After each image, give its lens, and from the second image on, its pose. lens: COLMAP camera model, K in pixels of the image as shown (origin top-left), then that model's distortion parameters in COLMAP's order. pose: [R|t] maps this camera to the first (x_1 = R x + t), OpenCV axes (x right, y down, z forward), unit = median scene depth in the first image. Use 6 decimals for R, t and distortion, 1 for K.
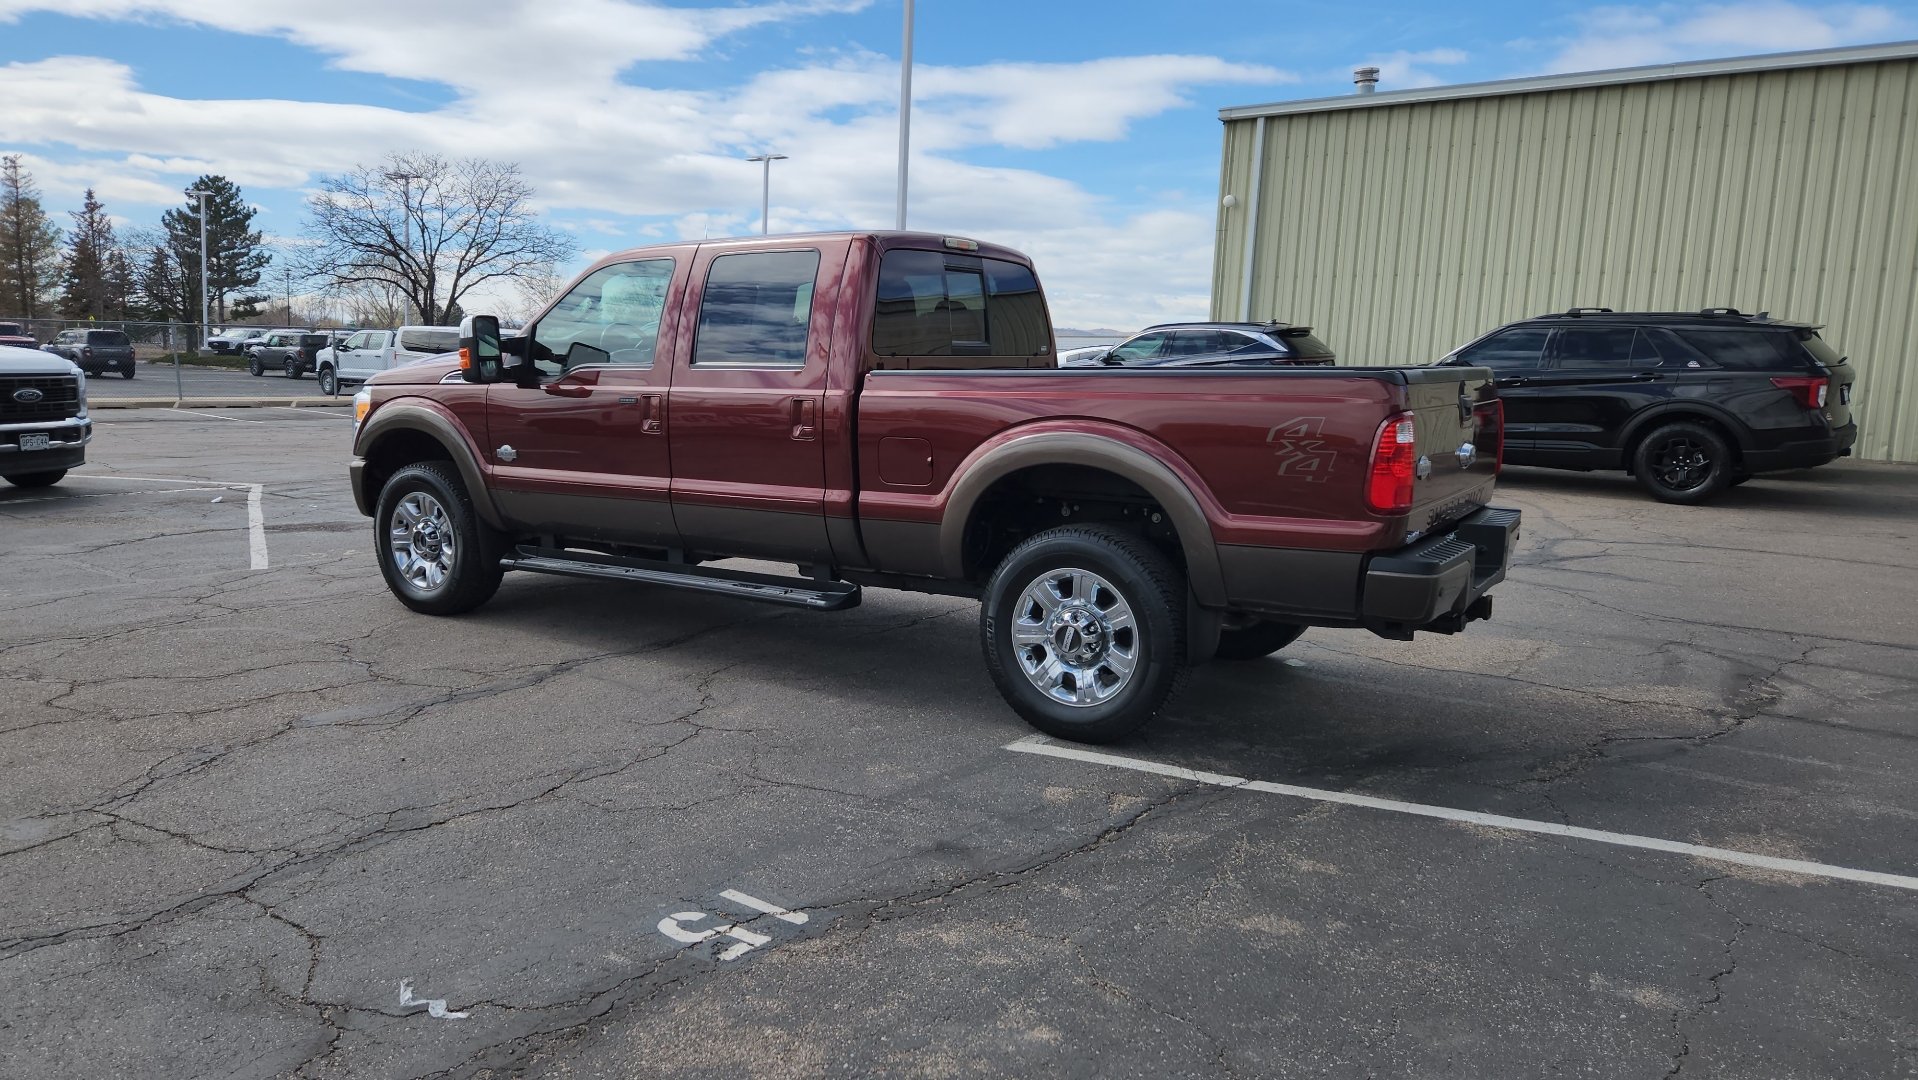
lens RADIAL K [[1277.7, 0, 924.9], [0, 1277.7, 524.1], [0, 0, 1]] dist [0.073751, -0.056679]
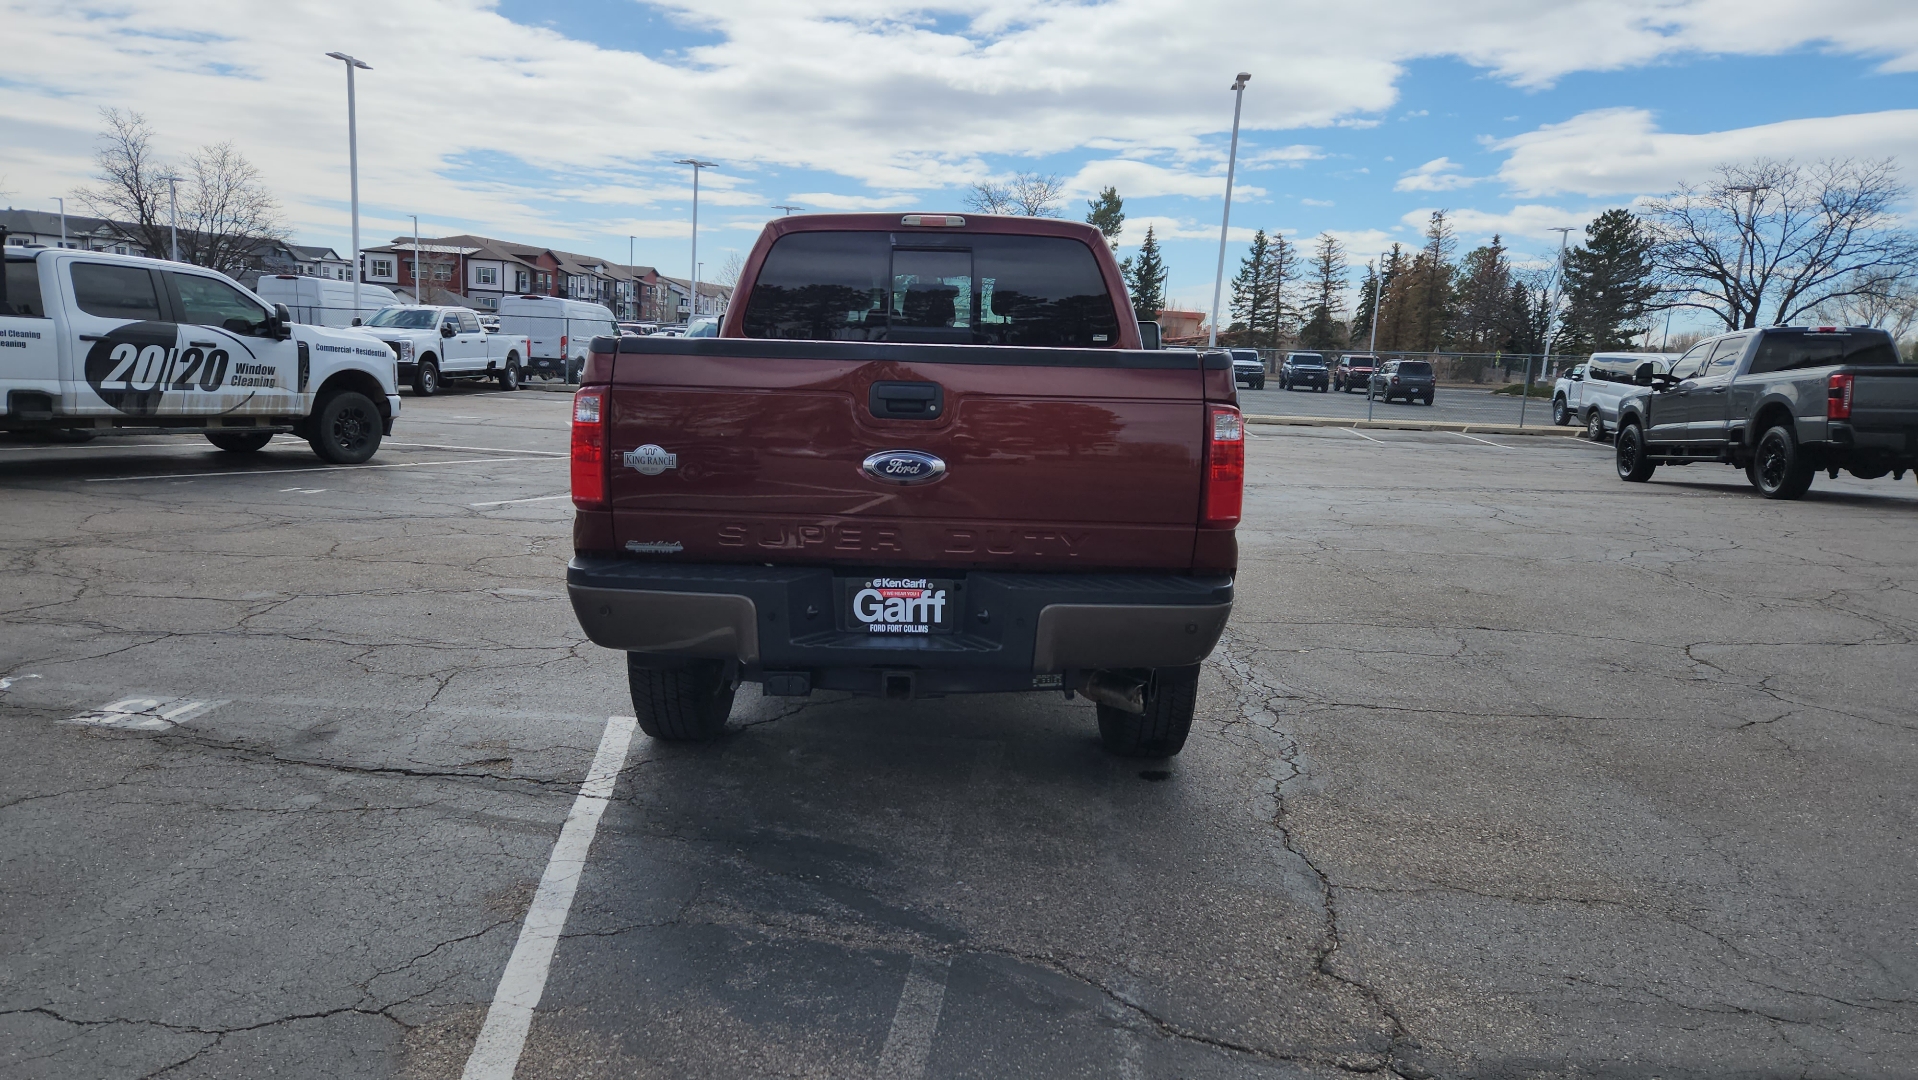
lens RADIAL K [[1277.7, 0, 933.2], [0, 1277.7, 552.1], [0, 0, 1]] dist [0.073751, -0.056679]
pose [[0.522675, 0.130098, -0.842547, 0.428343], [-0.135719, 0.988382, 0.068423, -0.024218], [0.841660, 0.078586, 0.534259, 0.271040]]
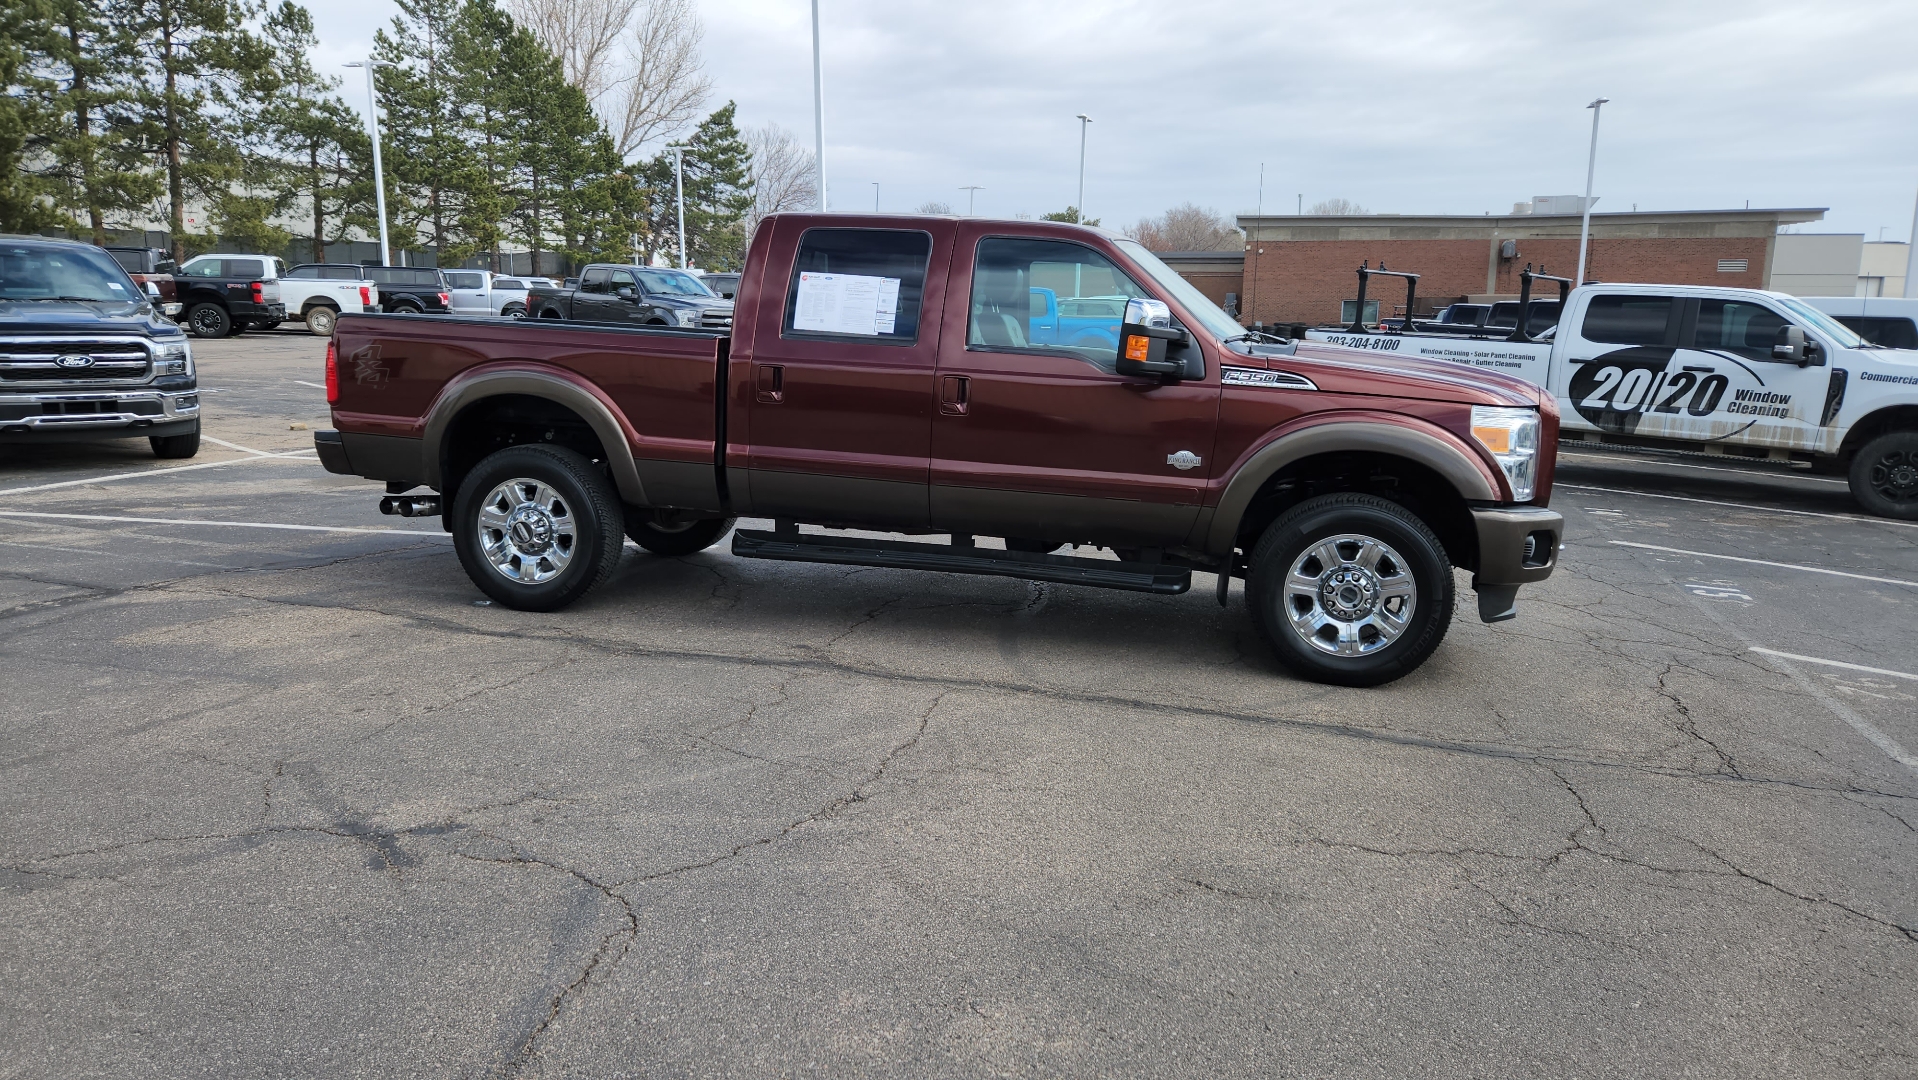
lens RADIAL K [[1282.0, 0, 929.2], [0, 1282.0, 527.3], [0, 0, 1]] dist [0.064461, -0.043654]
pose [[-0.938686, 0.007445, -0.344693, 0.163919], [-0.094894, 0.955574, 0.279058, -0.150744], [0.331457, 0.294657, -0.896278, 1.096495]]
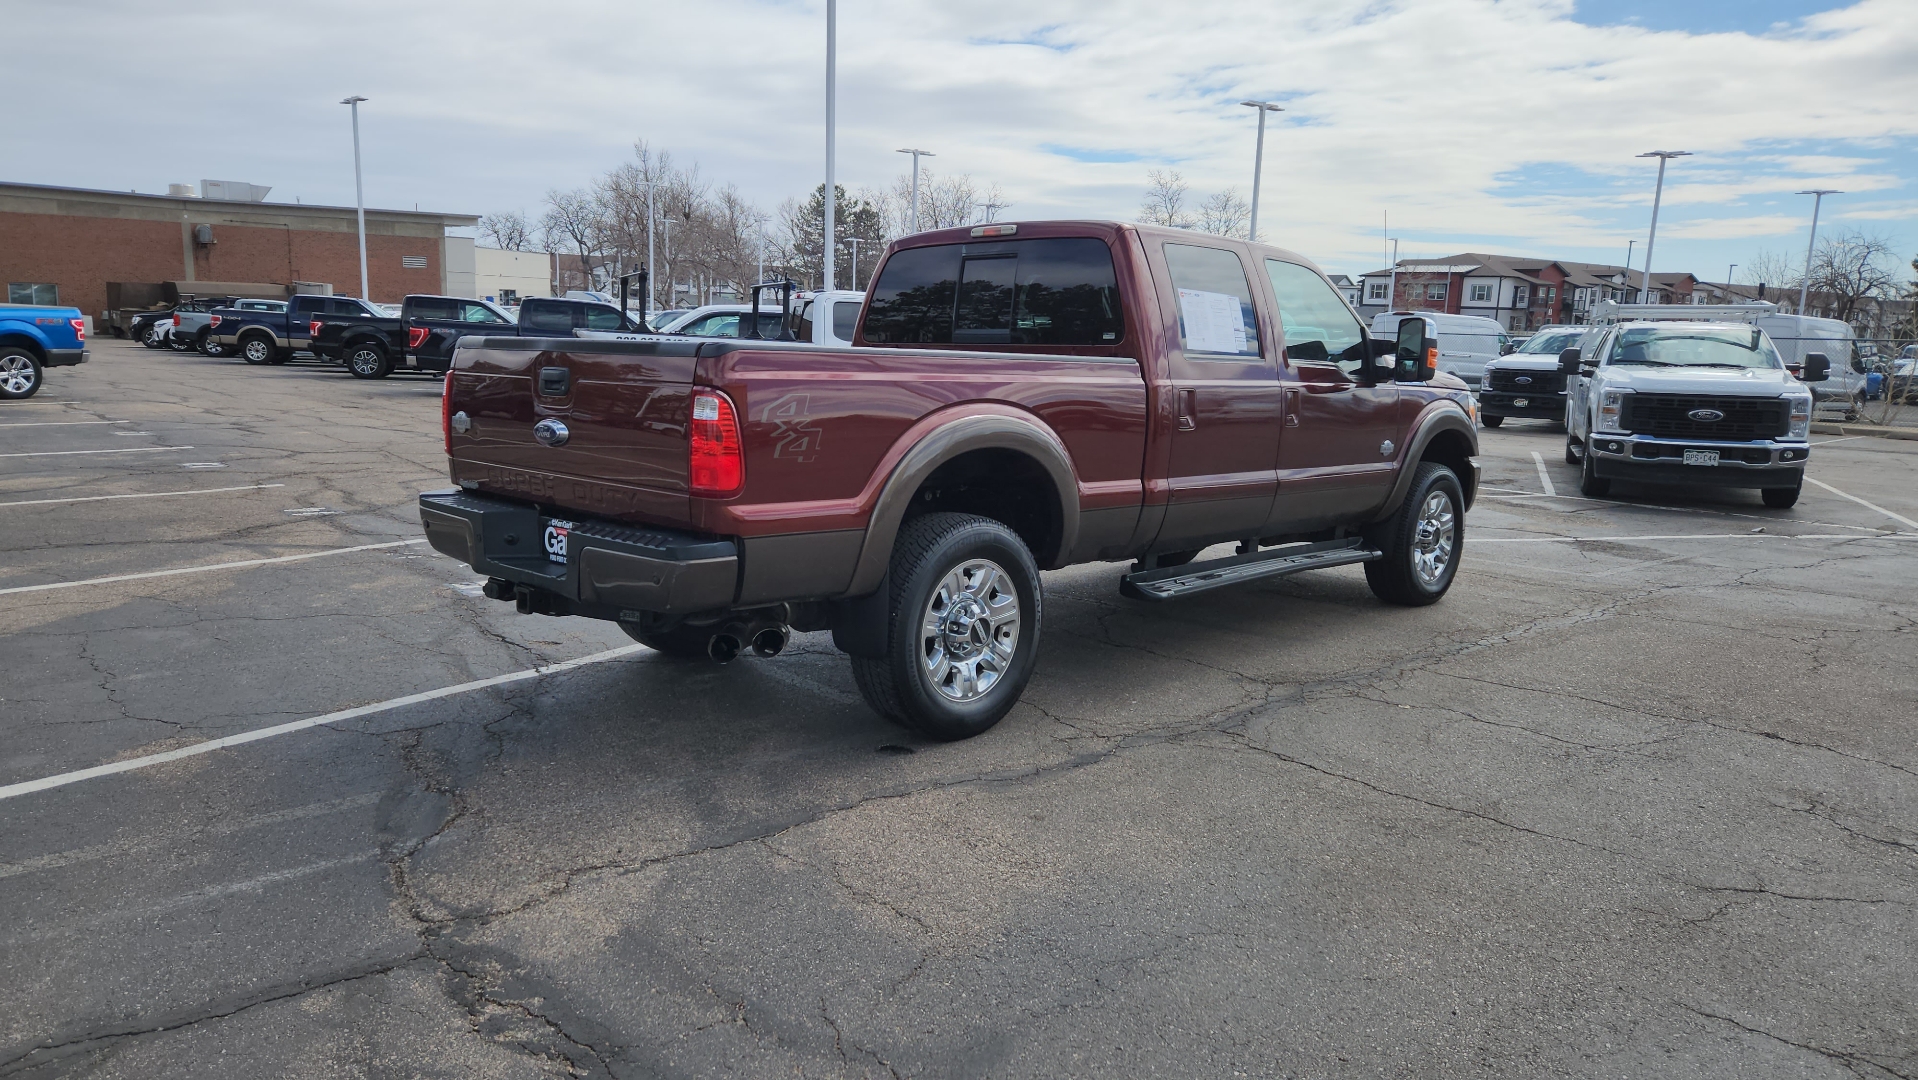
lens RADIAL K [[1277.7, 0, 926.4], [0, 1277.7, 513.8], [0, 0, 1]] dist [0.073751, -0.056679]
pose [[-0.204851, 0.106961, -0.972931, 0.527244], [-0.157121, 0.977527, 0.140548, -0.070293], [0.966100, 0.181660, -0.183442, 0.602346]]
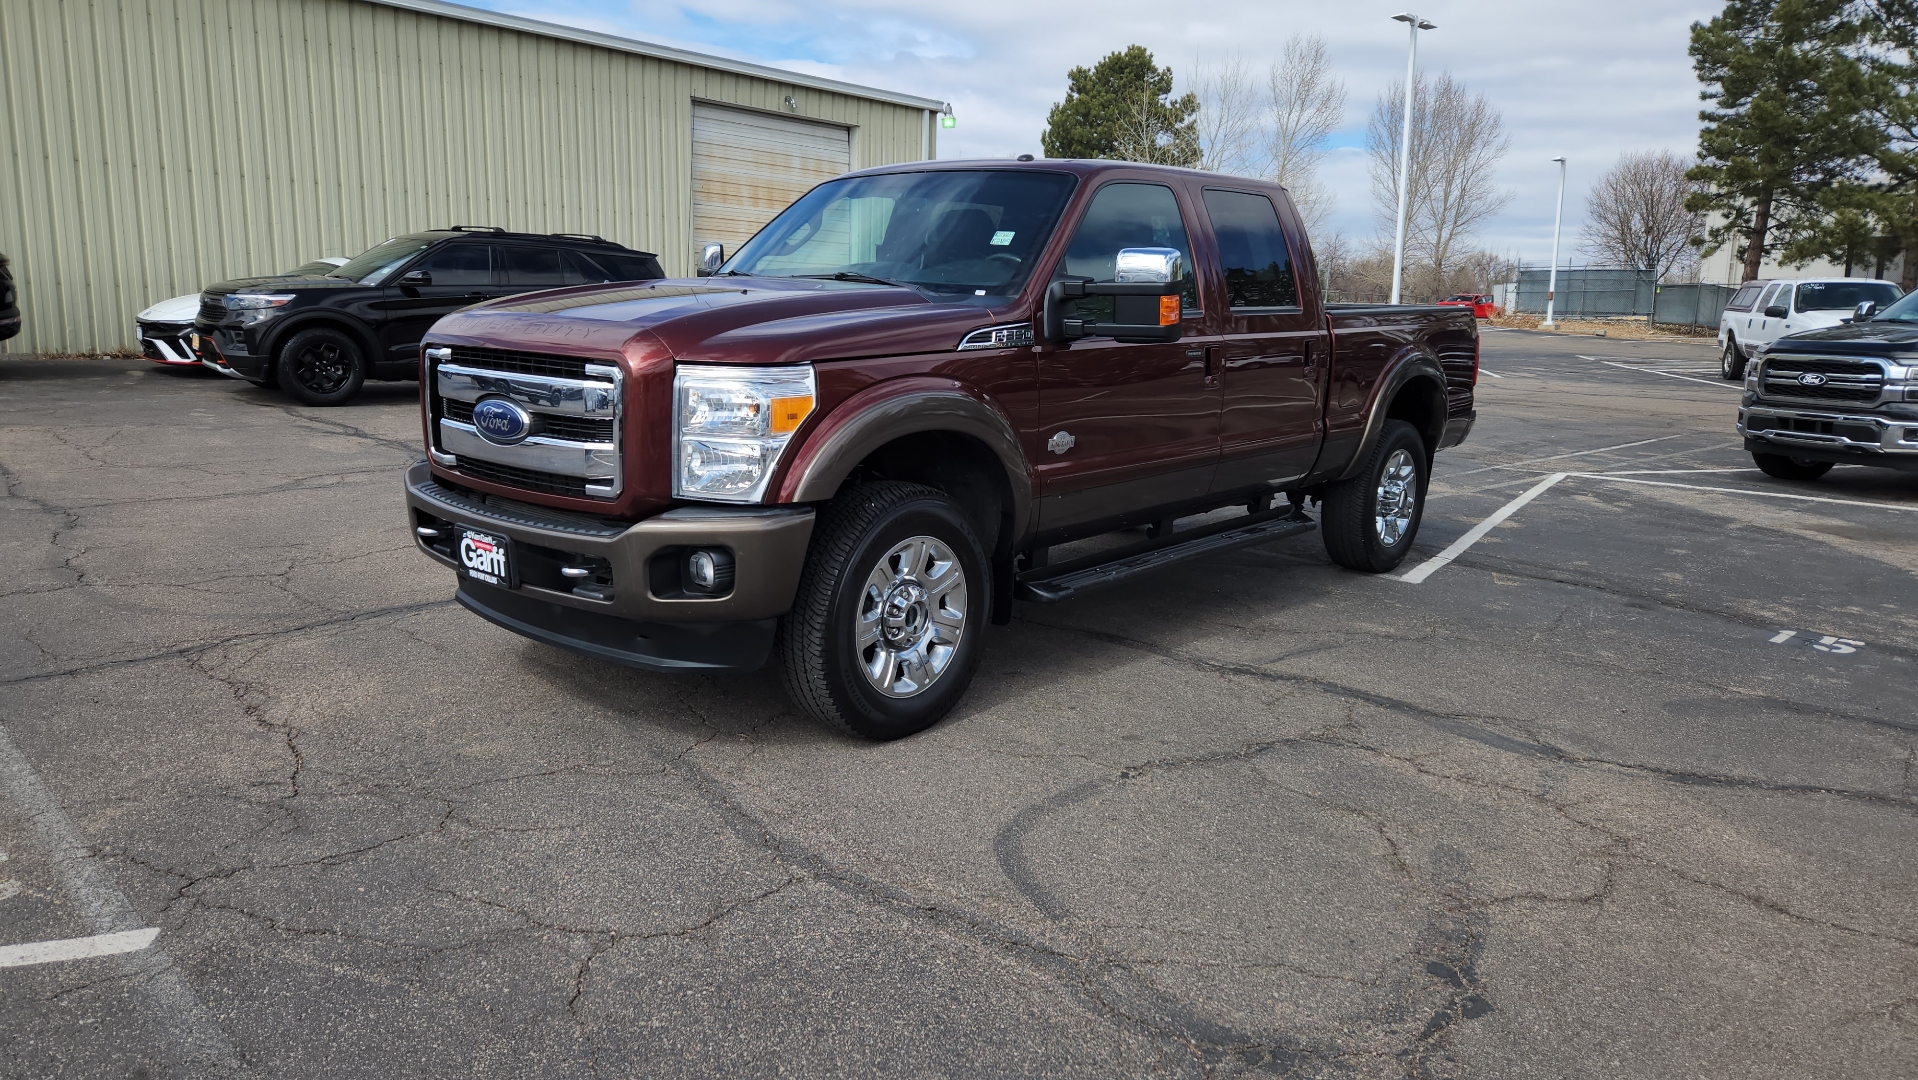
lens RADIAL K [[1278.9, 0, 925.6], [0, 1278.9, 537.0], [0, 0, 1]] dist [0.072251, -0.057788]
pose [[0.155771, -0.196580, 0.968035, -0.568149], [0.107420, 0.977557, 0.181228, -0.077518], [-0.981935, 0.075757, 0.173392, 0.527713]]
